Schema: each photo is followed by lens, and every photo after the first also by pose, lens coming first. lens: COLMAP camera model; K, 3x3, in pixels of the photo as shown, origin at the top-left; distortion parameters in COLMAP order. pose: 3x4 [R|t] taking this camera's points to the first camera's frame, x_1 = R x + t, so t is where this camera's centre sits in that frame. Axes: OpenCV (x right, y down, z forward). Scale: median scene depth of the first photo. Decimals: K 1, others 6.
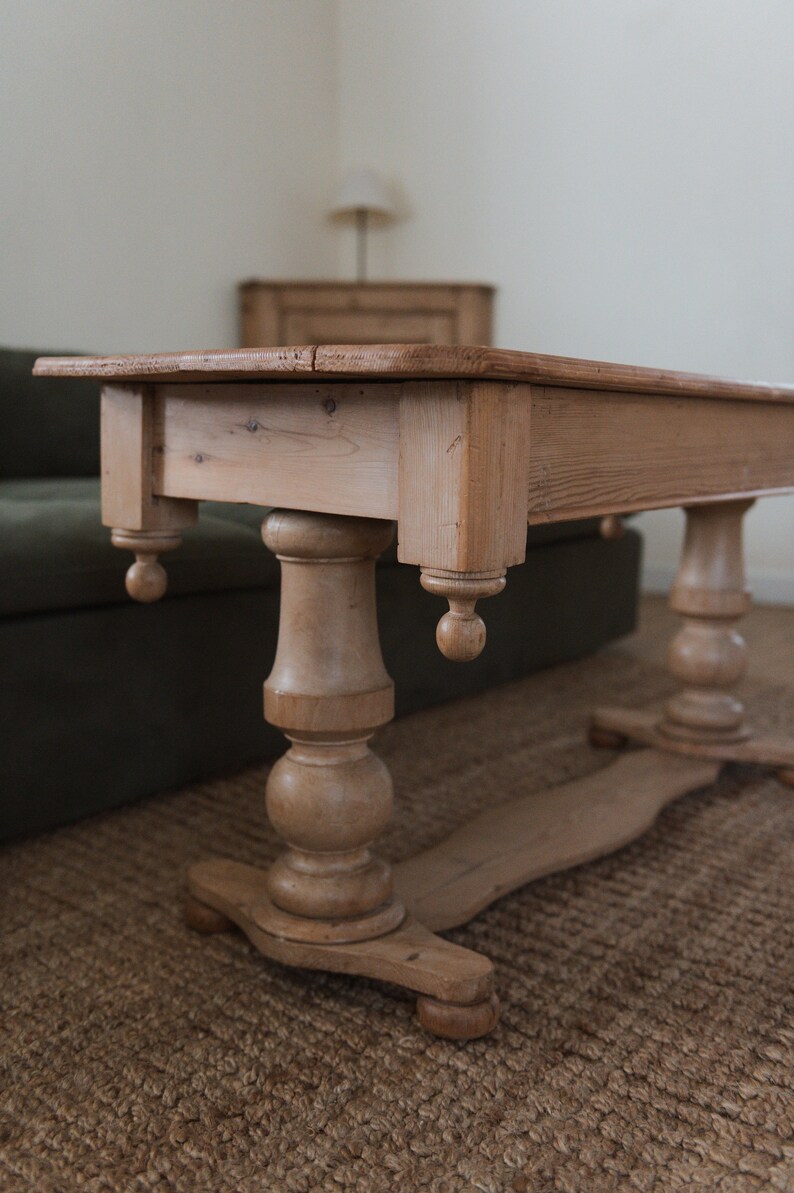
lens RADIAL K [[1080.5, 0, 397.0], [0, 1080.5, 596.5], [0, 0, 1]] dist [-0.001949, 0.006054]
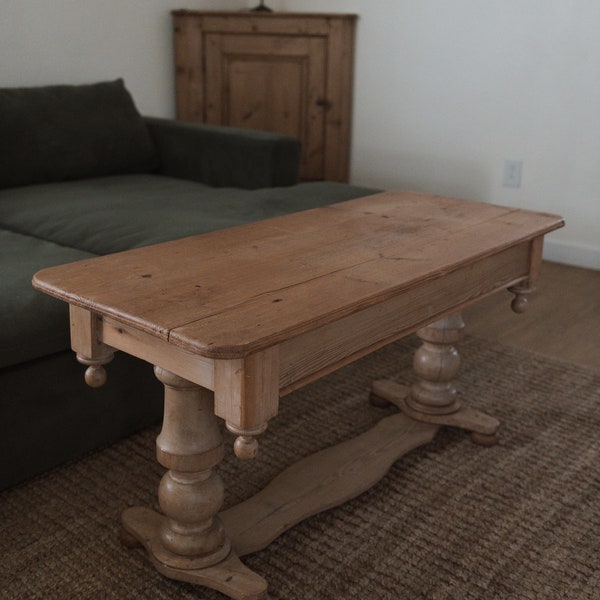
lens RADIAL K [[814.7, 0, 298.7], [0, 814.7, 301.6], [0, 0, 1]] dist [-0.007937, 0.028998]
pose [[0.999660, 0.024458, -0.009033, 0.139876], [-0.022528, 0.984662, 0.173014, -0.425303], [0.013127, -0.172752, 0.984878, -0.393678]]
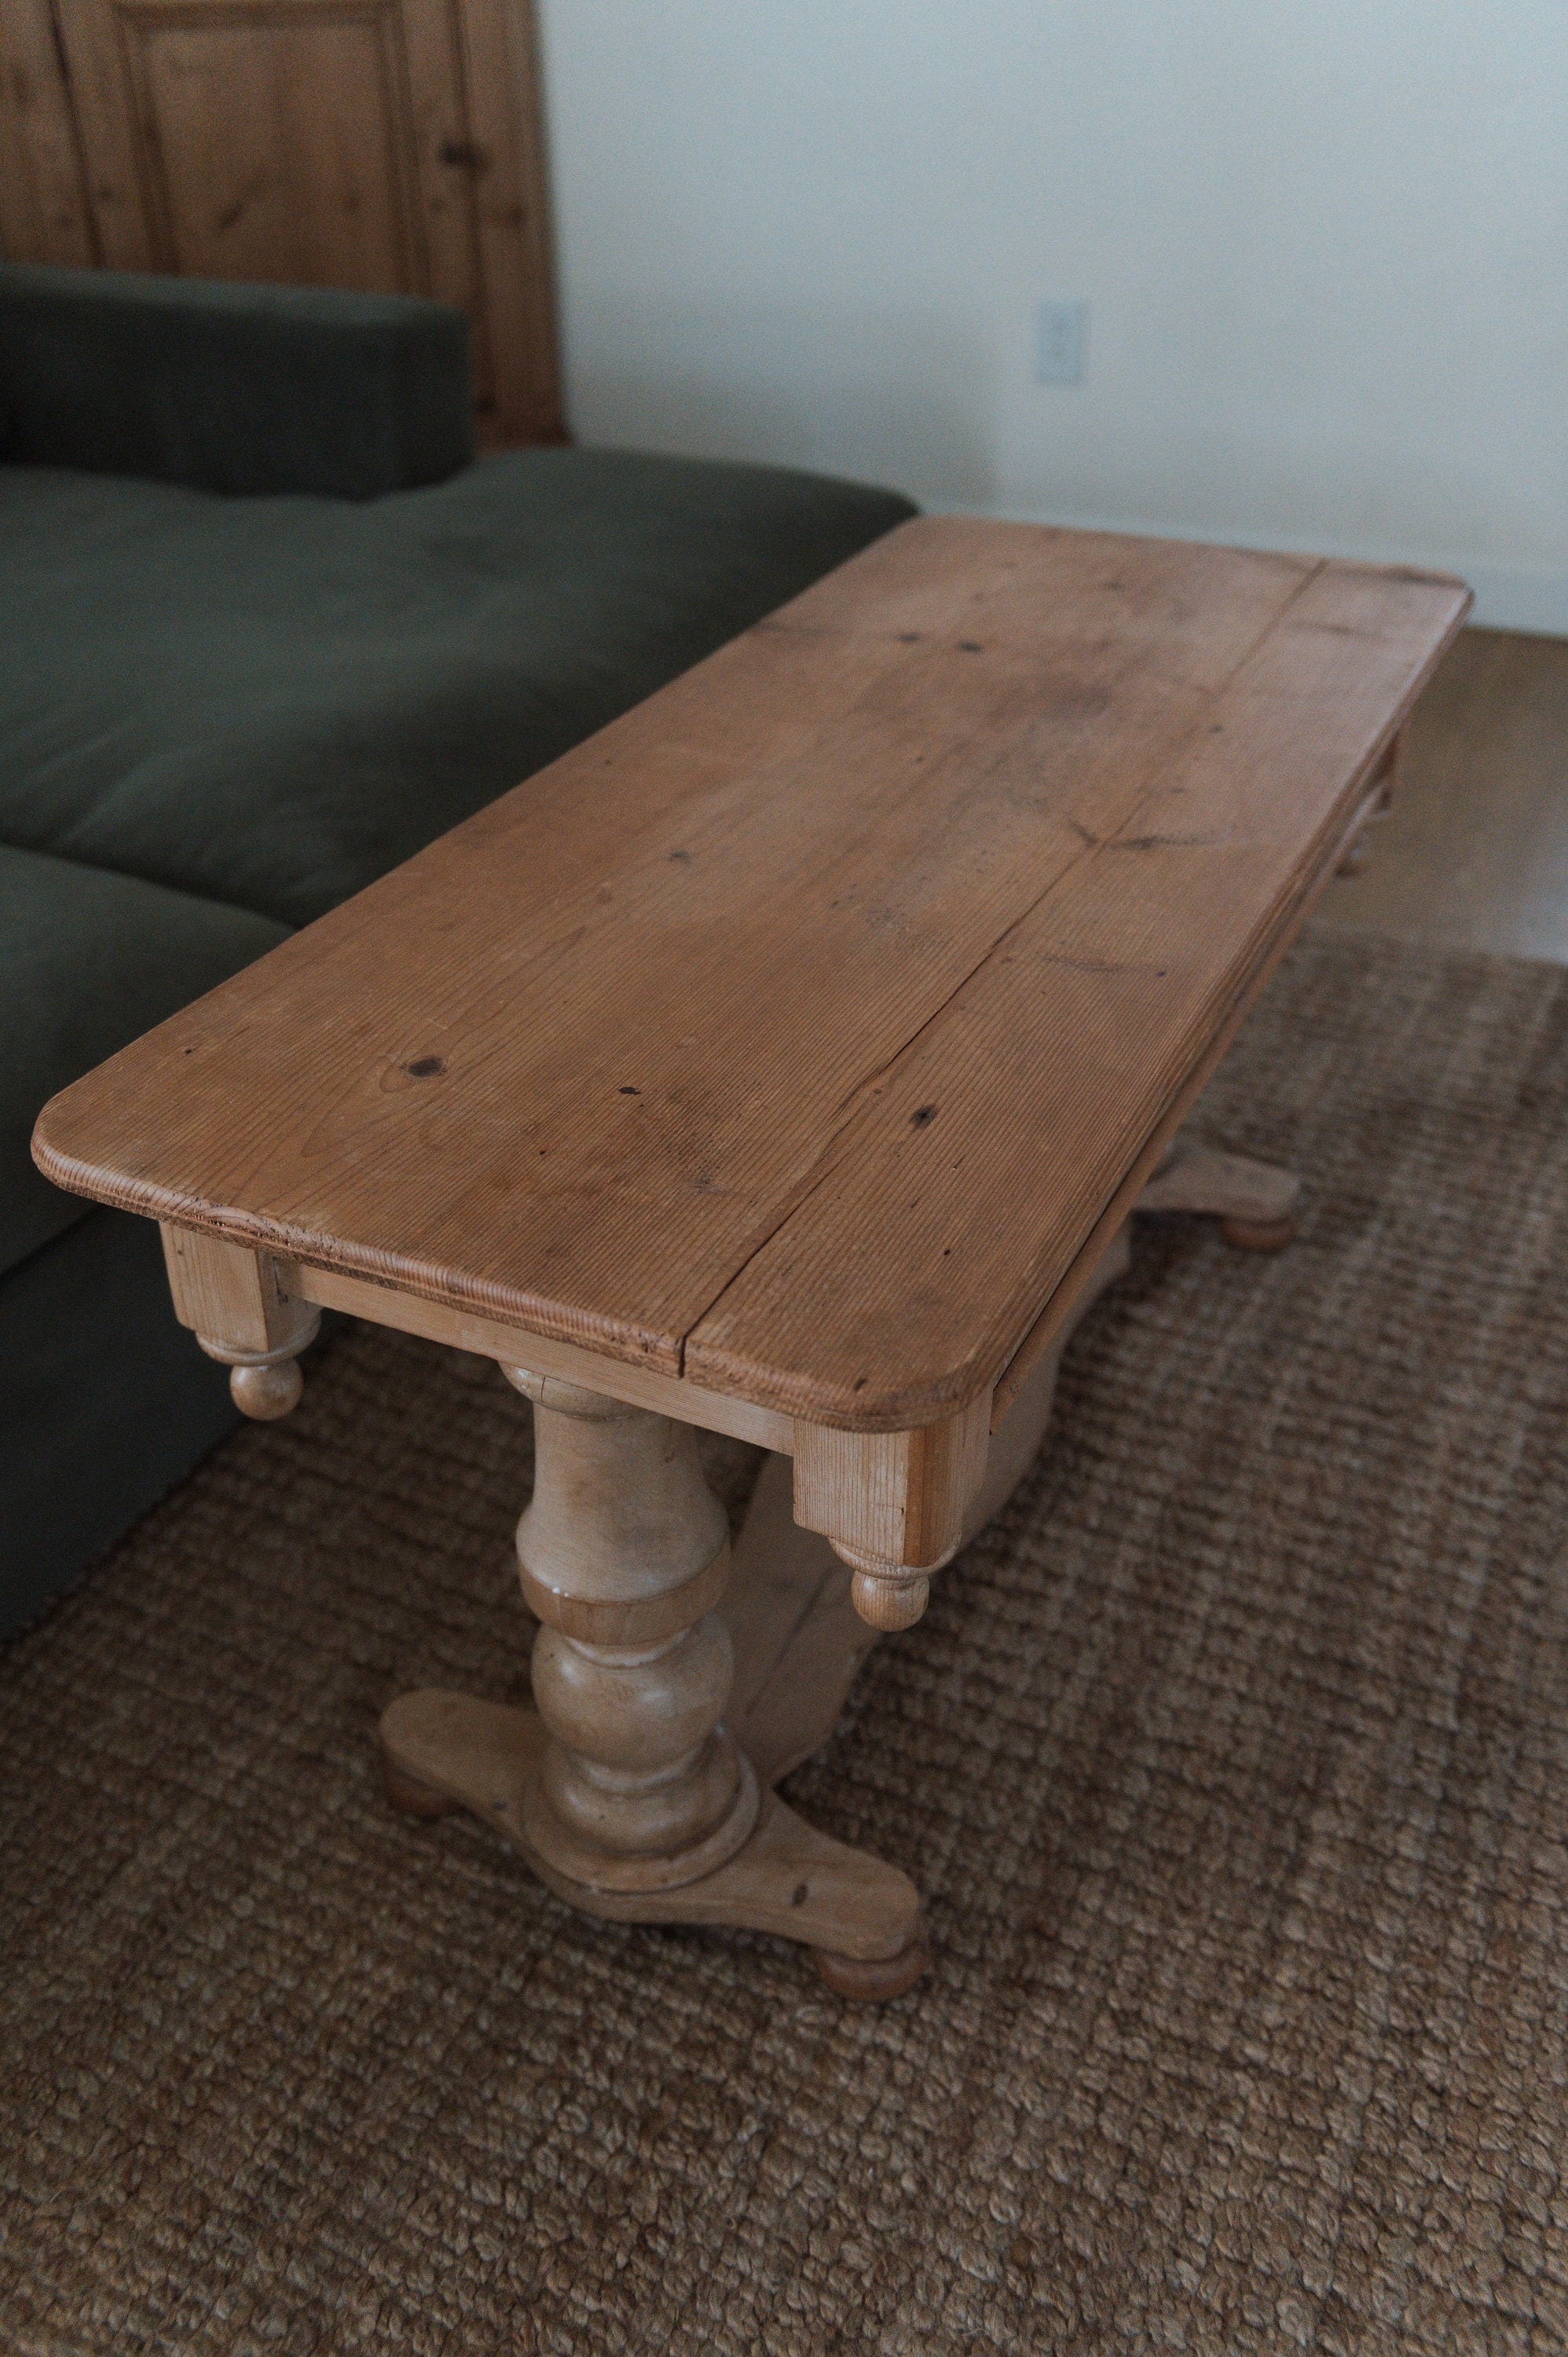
lens RADIAL K [[2134.7, 0, 784.0], [0, 2134.7, 1178.5], [0, 0, 1]] dist [-0.001949, 0.006054]
pose [[0.973156, -0.140307, 0.182433, -0.169196], [0.053527, 0.908925, 0.413509, -0.606034], [-0.223836, -0.392643, 0.892036, -0.021651]]
